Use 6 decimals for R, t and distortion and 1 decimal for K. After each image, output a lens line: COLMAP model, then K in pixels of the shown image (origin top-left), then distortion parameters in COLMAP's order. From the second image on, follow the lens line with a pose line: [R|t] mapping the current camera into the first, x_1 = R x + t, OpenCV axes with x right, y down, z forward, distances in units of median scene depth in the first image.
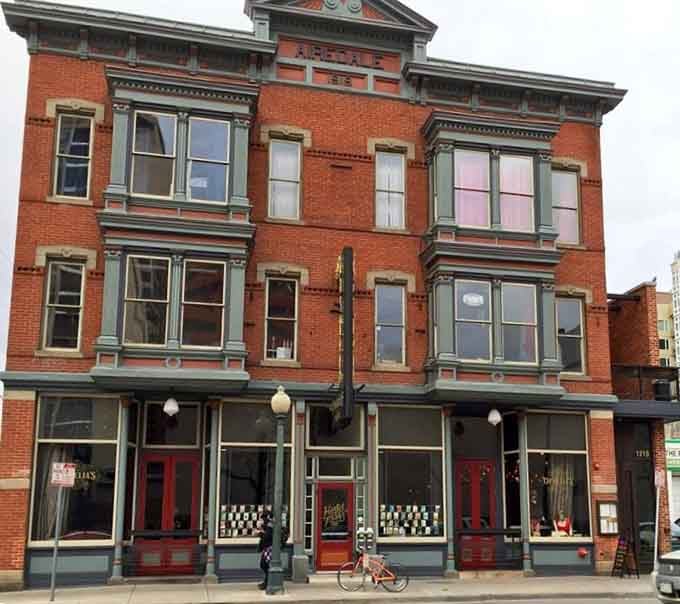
lens RADIAL K [[964.1, 0, 340.0], [0, 964.1, 305.4], [0, 0, 1]] dist [0.052721, 0.000000]
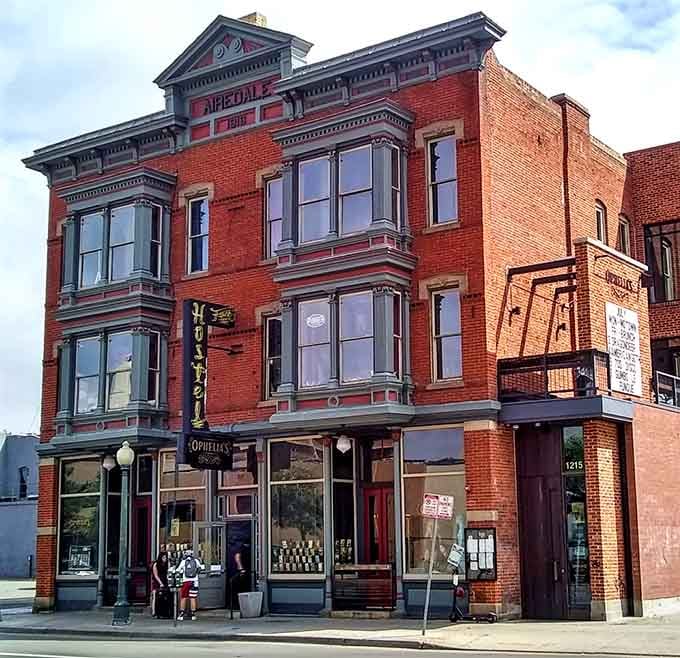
lens RADIAL K [[1169.8, 0, 339.8], [0, 1169.8, 327.0], [0, 0, 1]] dist [0.038070, 0.000000]
pose [[0.609142, -0.157294, -0.777306, 1.007496], [0.182150, 0.981680, -0.055908, 0.065368], [0.771860, -0.107531, 0.626633, 0.302897]]
